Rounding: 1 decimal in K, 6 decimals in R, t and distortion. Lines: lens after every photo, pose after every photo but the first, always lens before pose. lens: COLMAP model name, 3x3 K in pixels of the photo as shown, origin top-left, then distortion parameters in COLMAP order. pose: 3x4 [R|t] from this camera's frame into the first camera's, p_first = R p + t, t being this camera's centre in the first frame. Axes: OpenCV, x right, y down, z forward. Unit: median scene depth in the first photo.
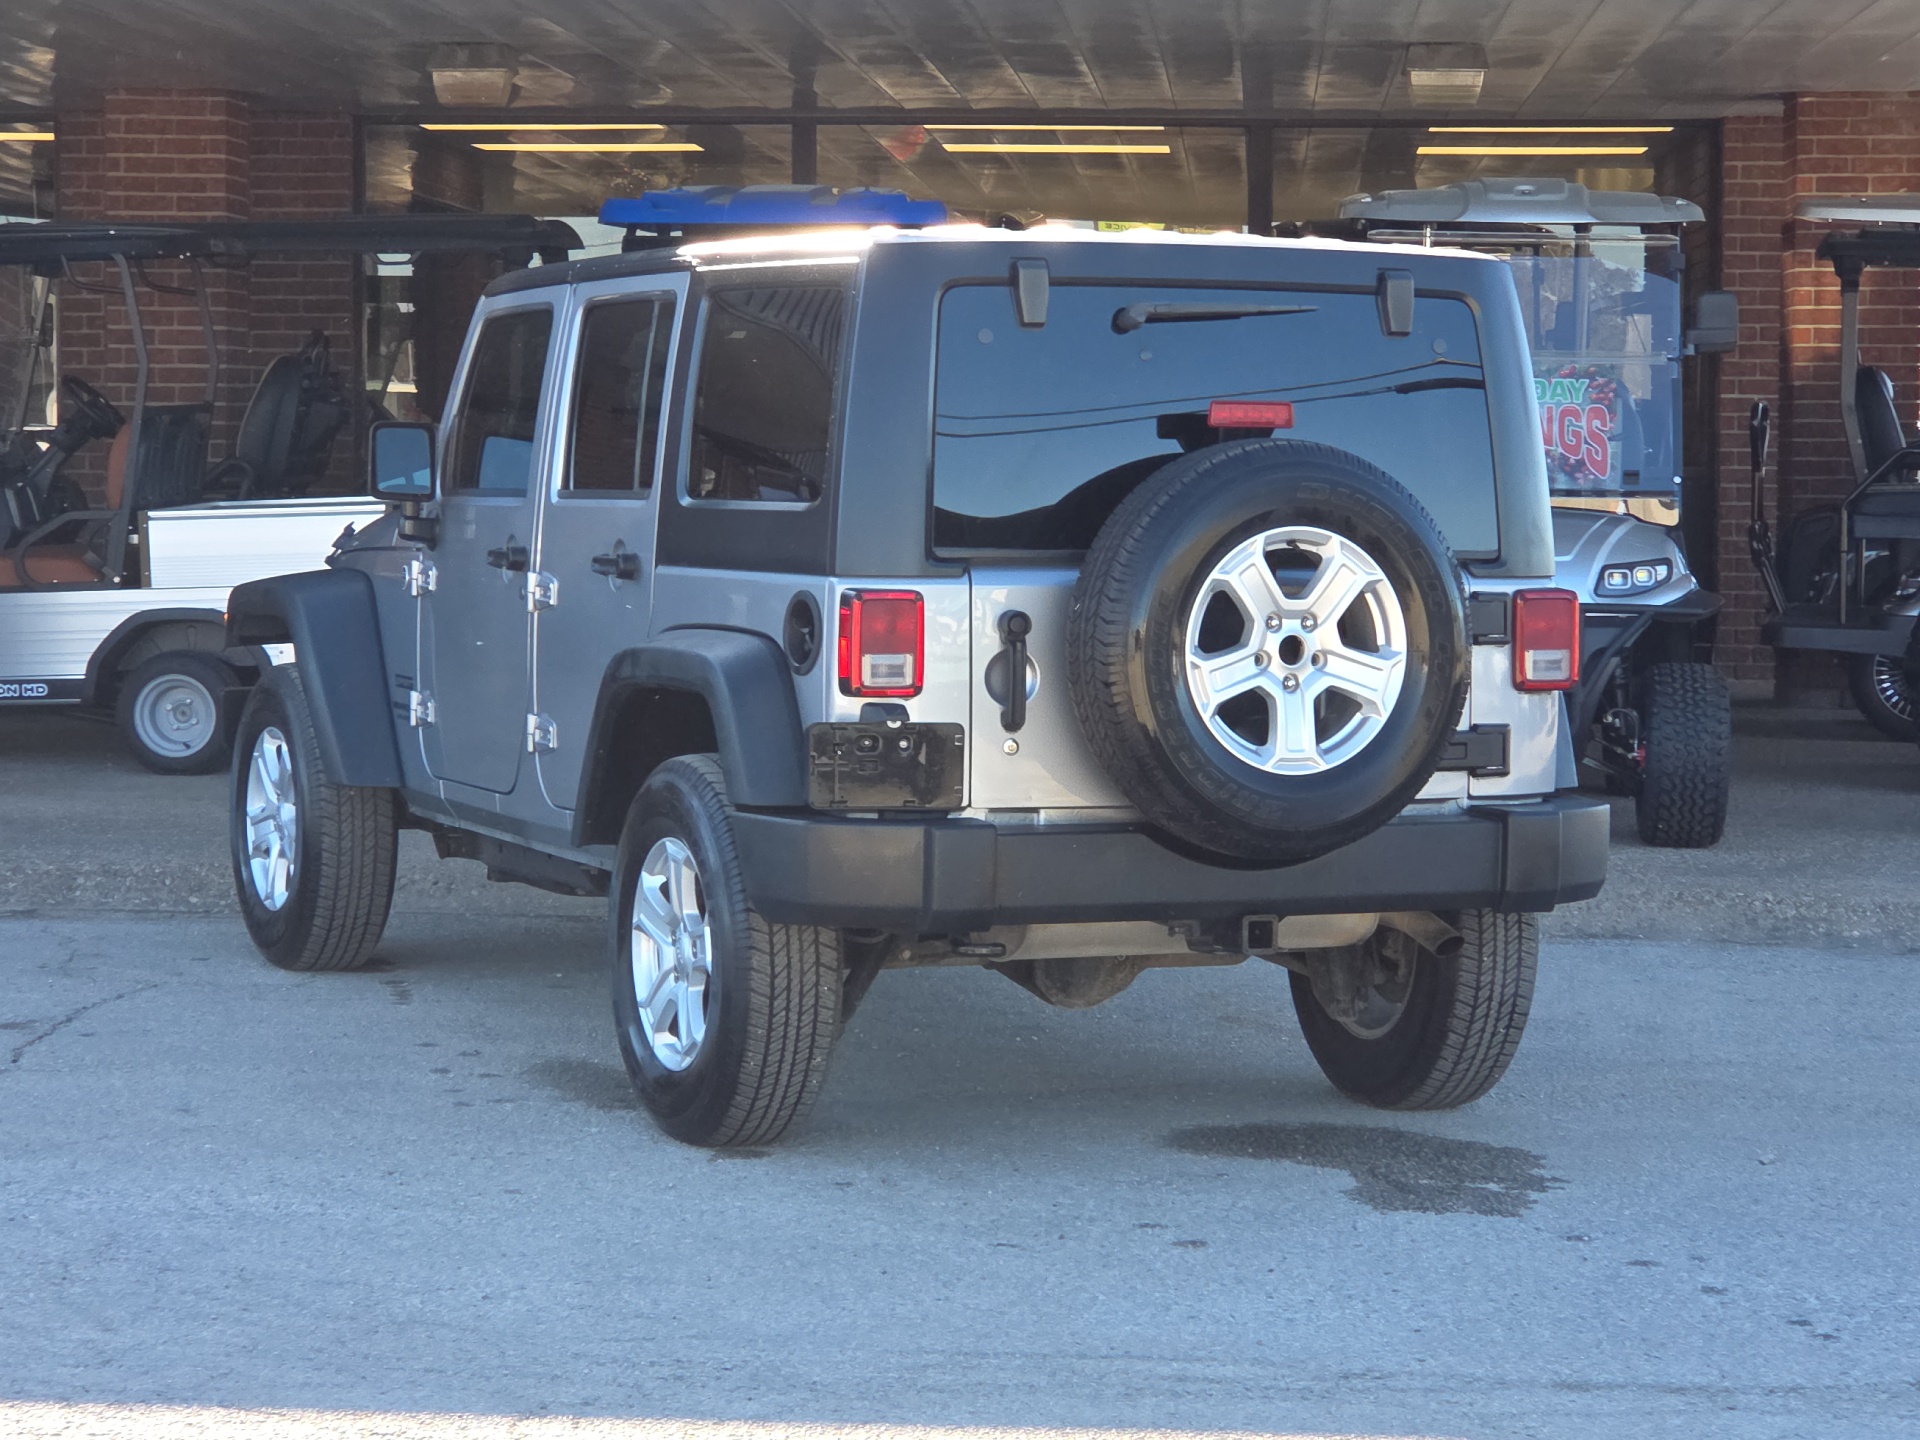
lens RADIAL K [[4998.1, 0, 960.0], [0, 4998.1, 720.0], [0, 0, 1]] dist [-0.581231, 8.527500]
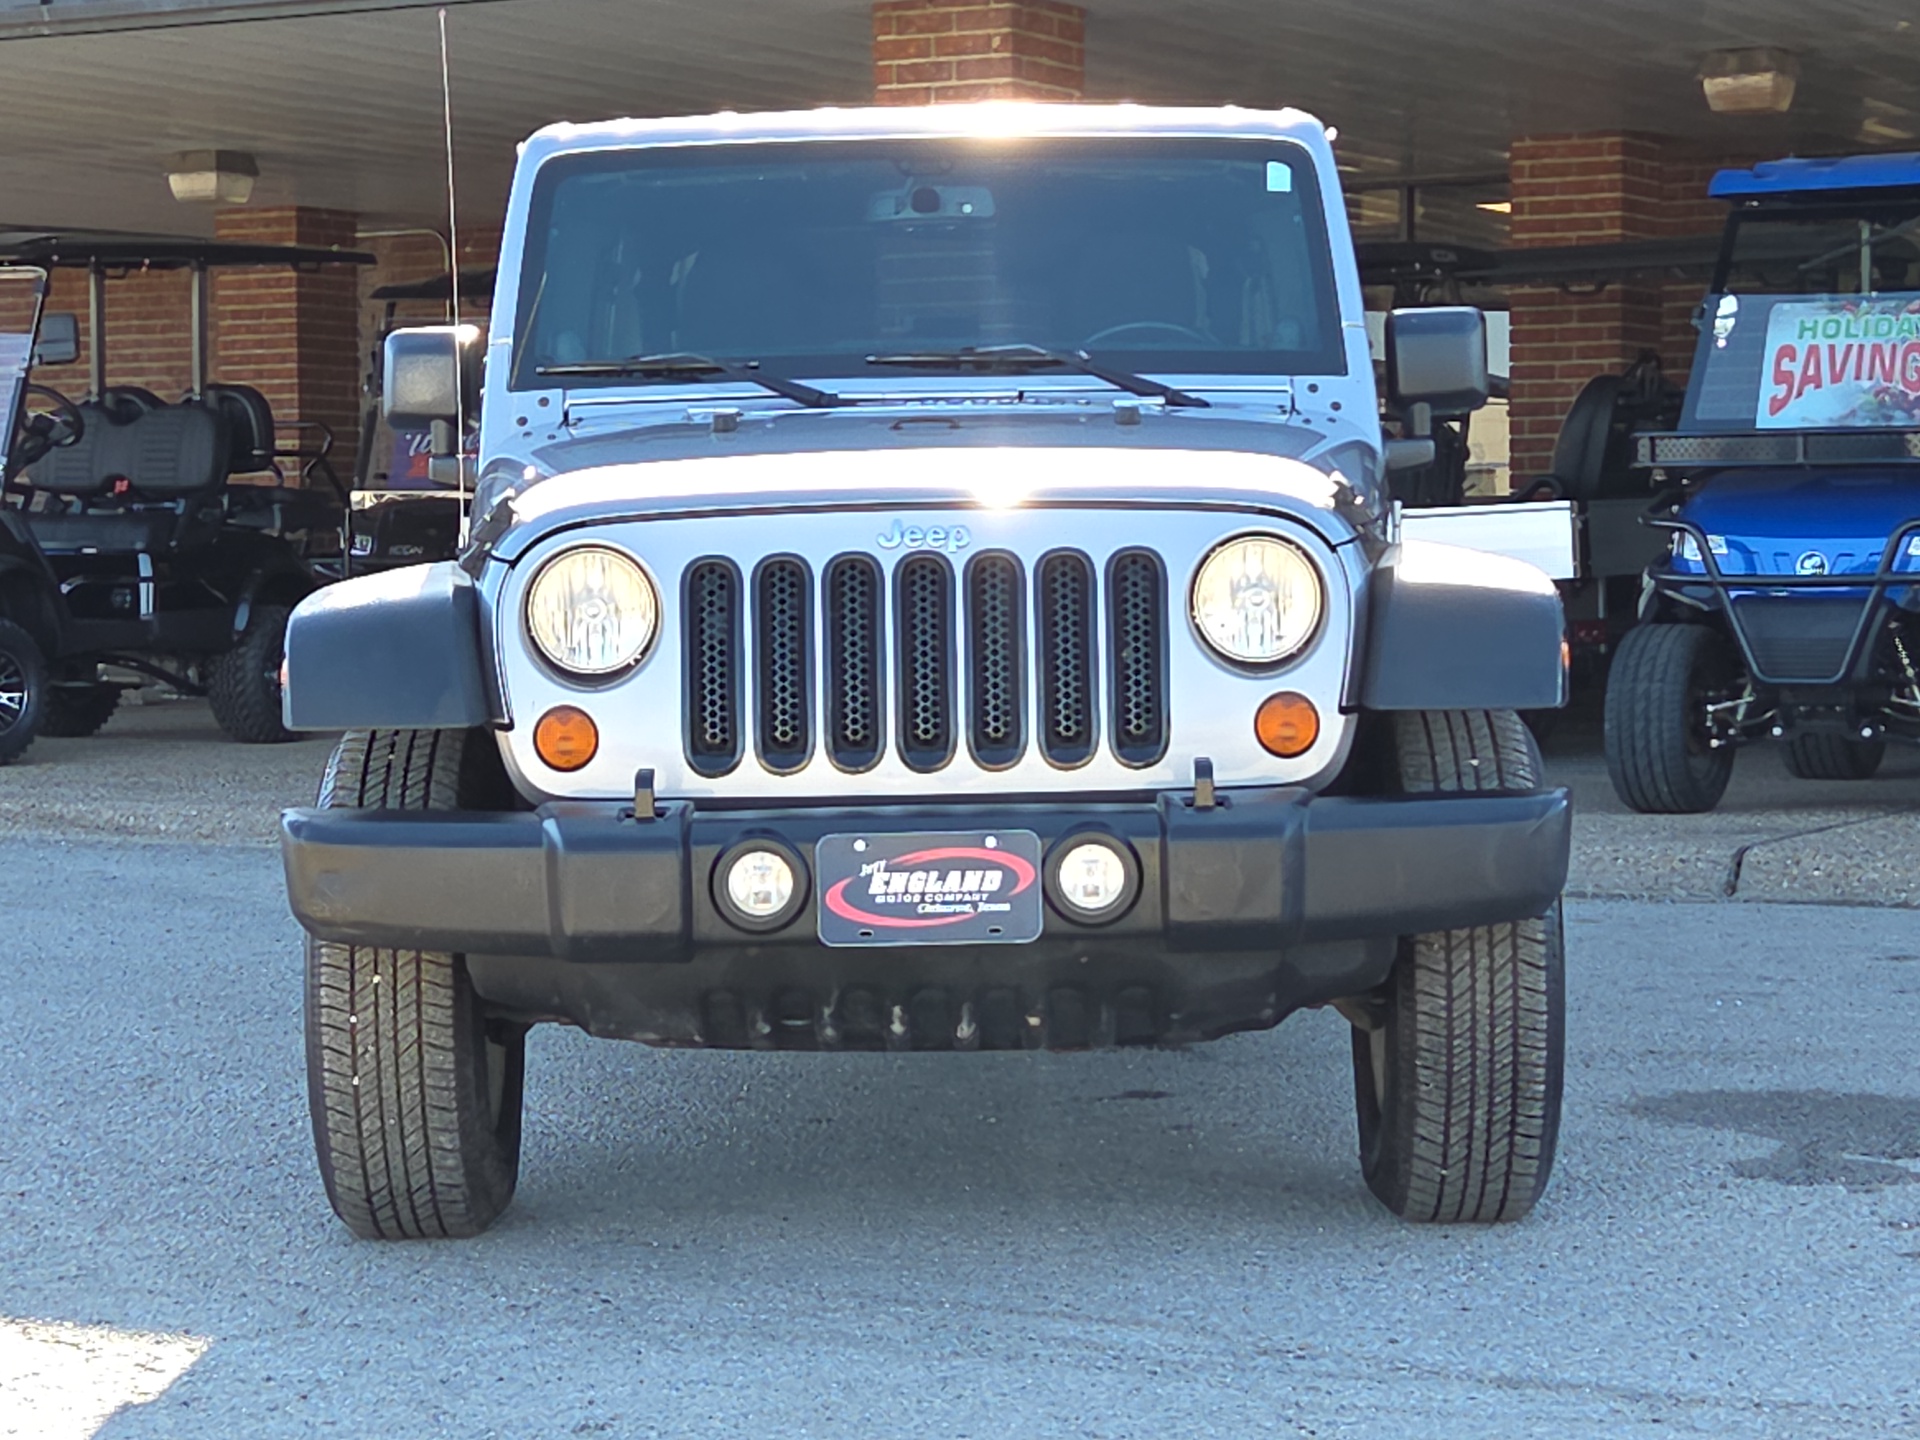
lens RADIAL K [[4332.4, 0, 960.0], [0, 4332.4, 720.0], [0, 0, 1]] dist [0.302009, -2.410980]
pose [[0.901816, 0.000245, -0.432119, 0.276262], [-0.009960, 0.999746, -0.020219, 0.036063], [0.432005, 0.022538, 0.901590, 0.269934]]
